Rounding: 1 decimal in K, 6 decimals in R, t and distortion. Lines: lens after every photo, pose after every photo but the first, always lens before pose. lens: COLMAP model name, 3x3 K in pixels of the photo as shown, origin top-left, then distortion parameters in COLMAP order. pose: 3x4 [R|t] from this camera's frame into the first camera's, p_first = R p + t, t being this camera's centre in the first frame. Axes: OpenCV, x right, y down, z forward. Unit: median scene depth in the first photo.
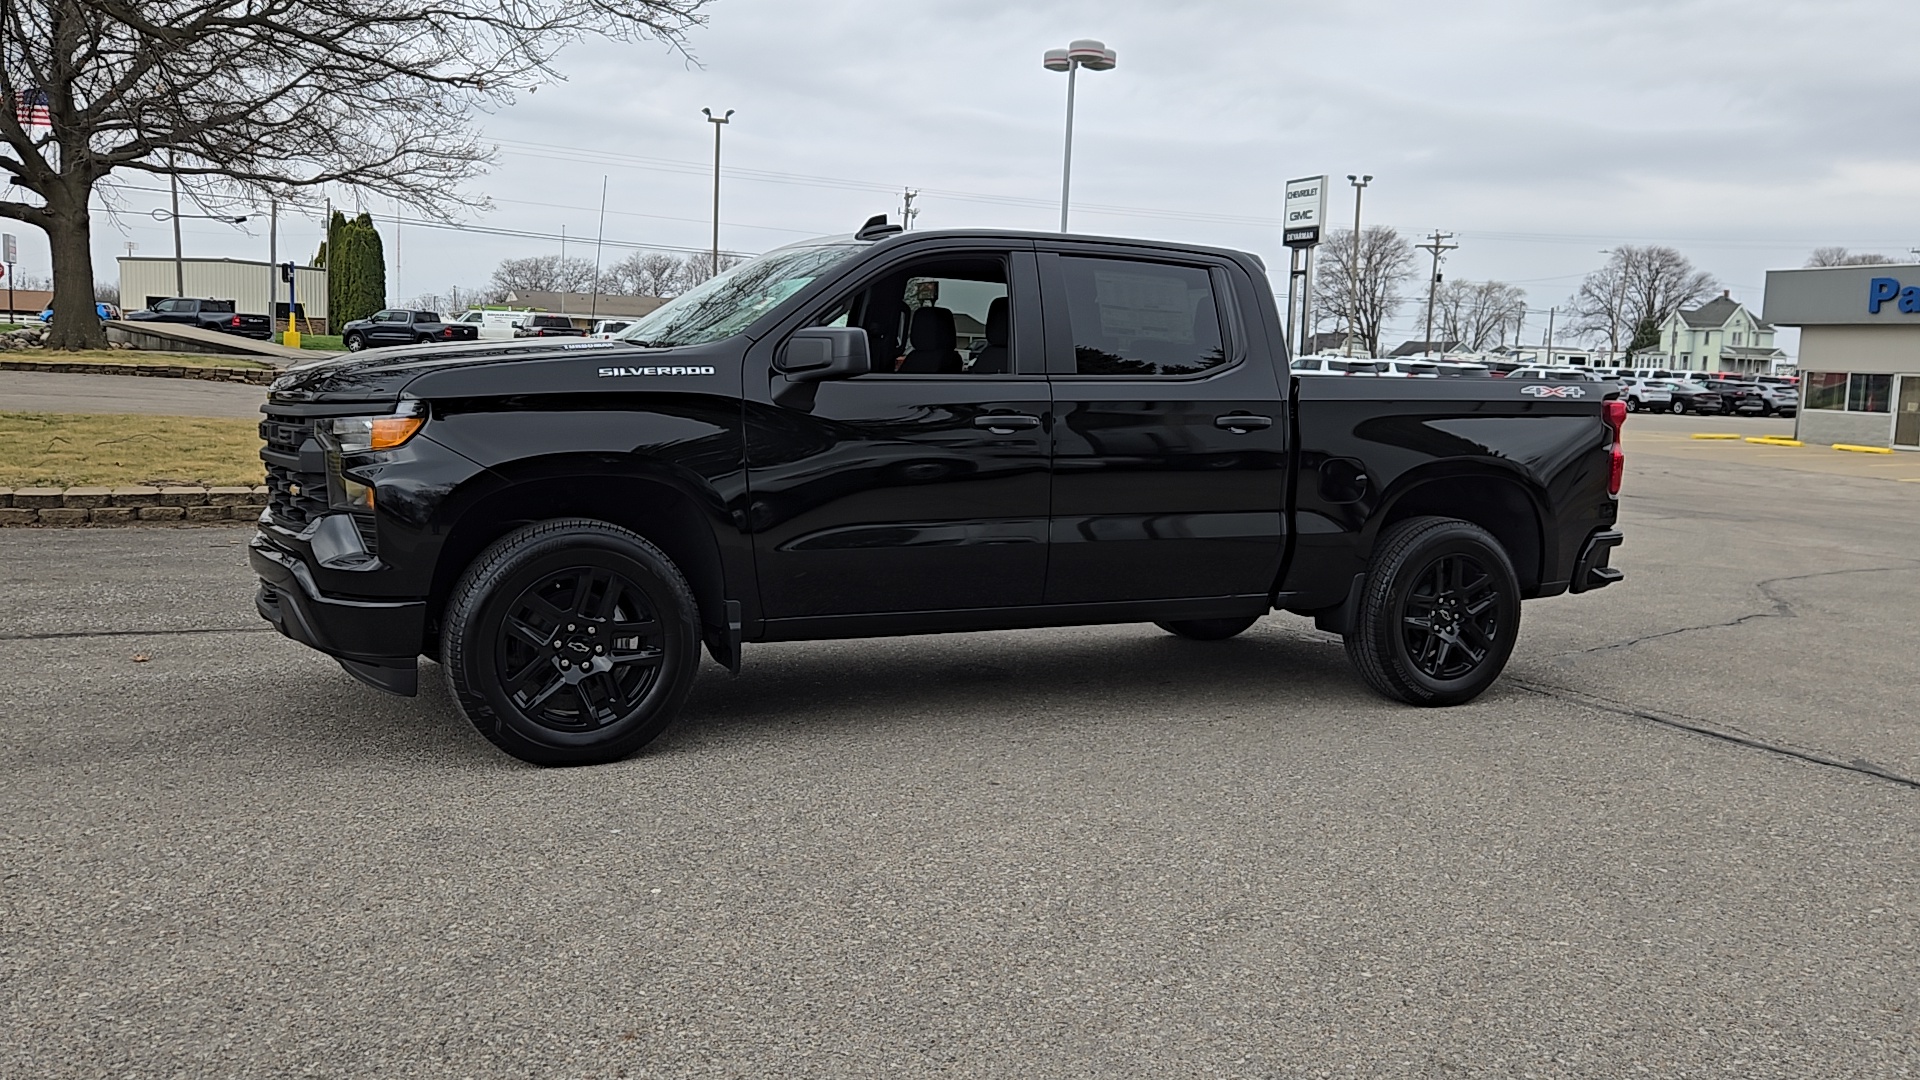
lens RADIAL K [[1584.4, 0, 956.7], [0, 1584.4, 538.1], [0, 0, 1]] dist [0.024592, -0.023472]
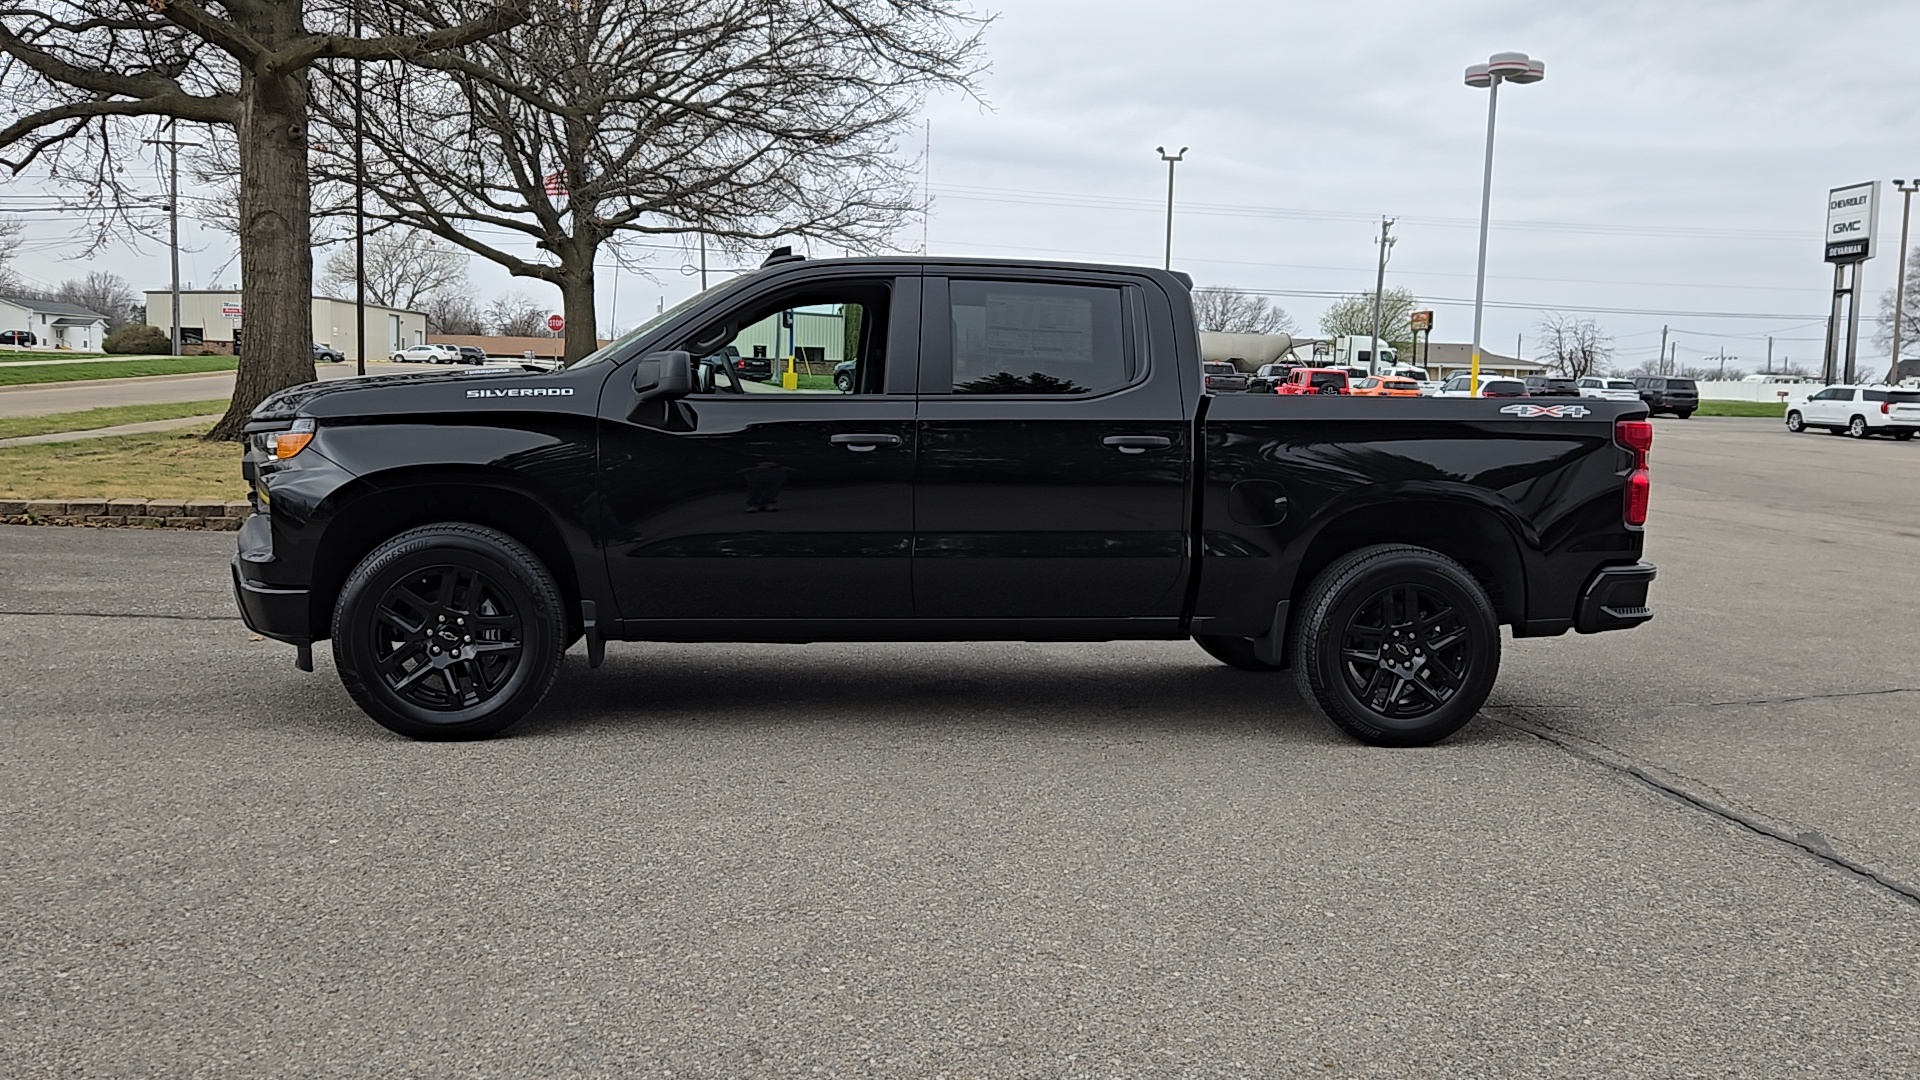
lens RADIAL K [[1584.4, 0, 954.9], [0, 1584.4, 536.8], [0, 0, 1]] dist [0.024592, -0.023472]
pose [[0.949464, 0.020159, -0.313228, 0.345946], [-0.027457, 0.999444, -0.018903, 0.007060], [0.312673, 0.026548, 0.949490, 0.026269]]
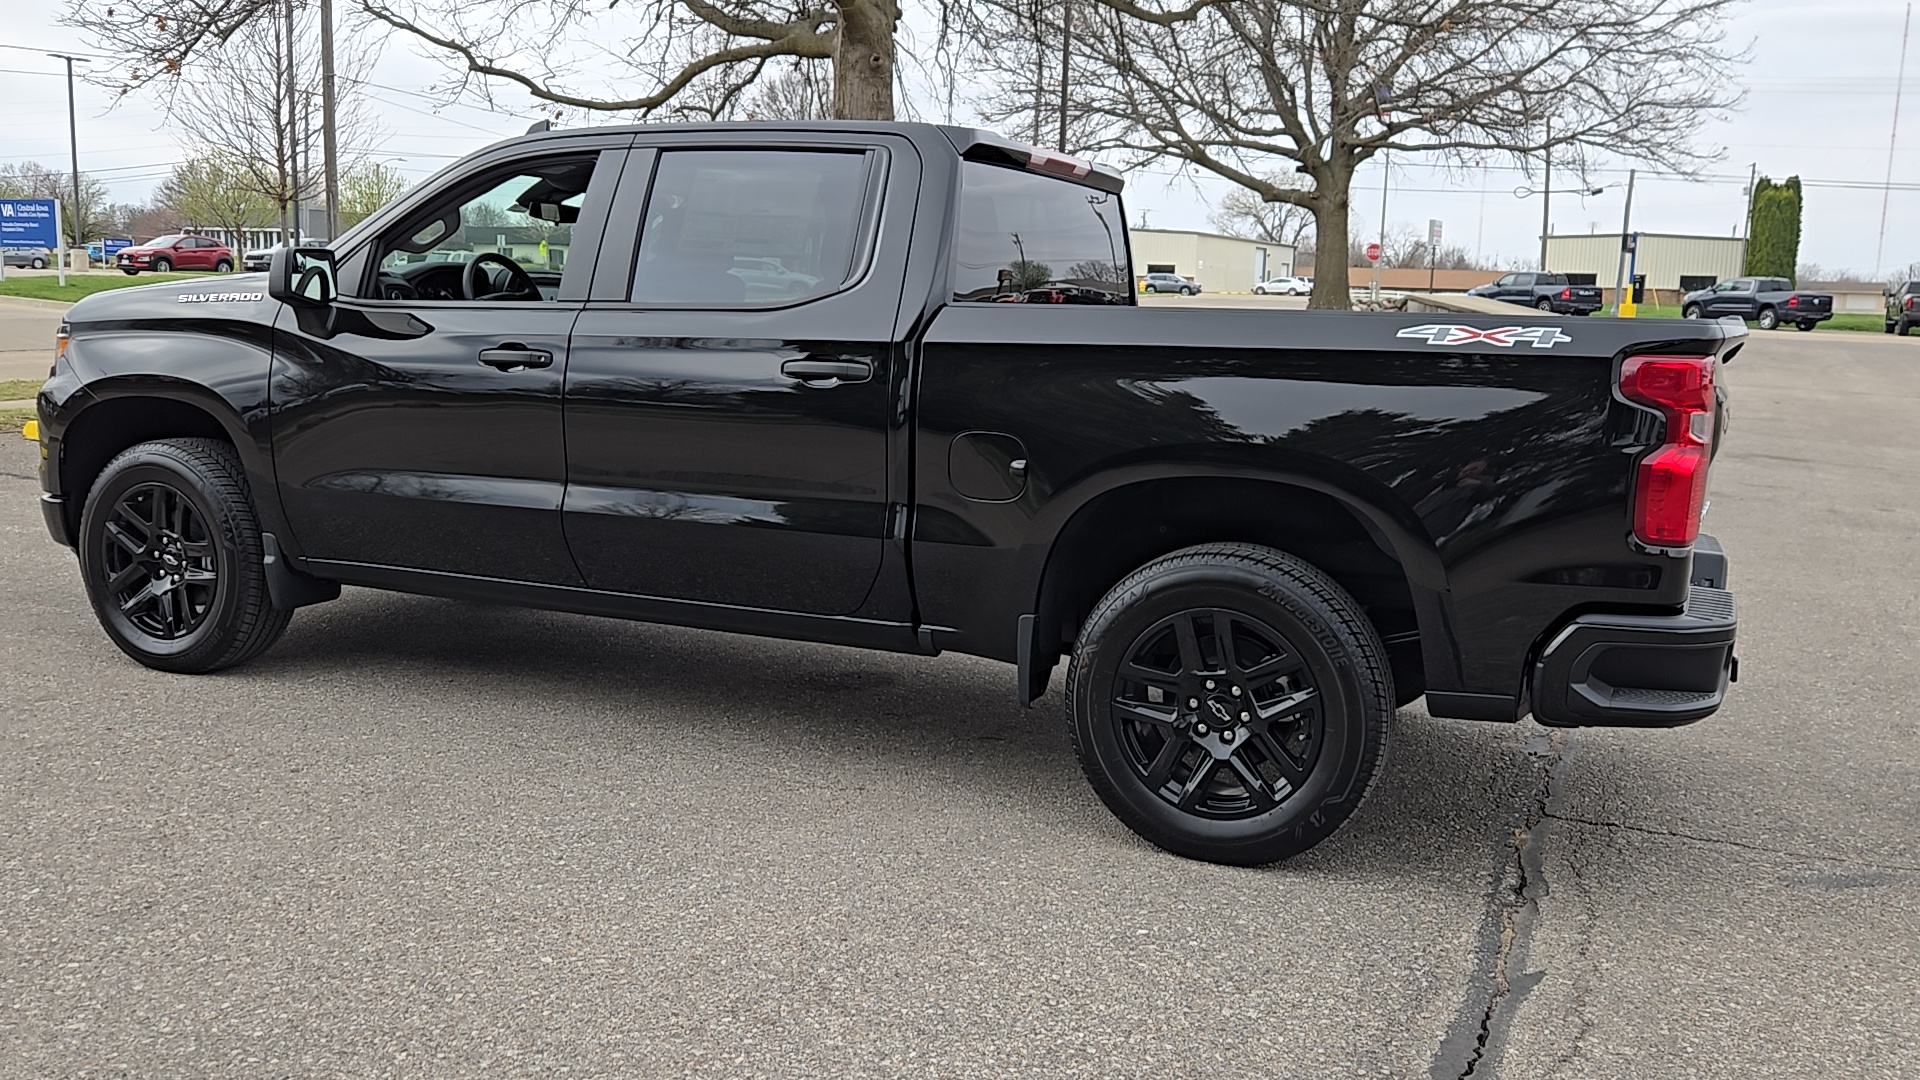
lens RADIAL K [[1584.4, 0, 951.3], [0, 1584.4, 541.7], [0, 0, 1]] dist [0.024592, -0.023472]
pose [[0.647843, 0.103031, -0.754774, 0.677873], [-0.090213, 0.994216, 0.058283, -0.039456], [0.756413, 0.030332, 0.653391, 0.529282]]
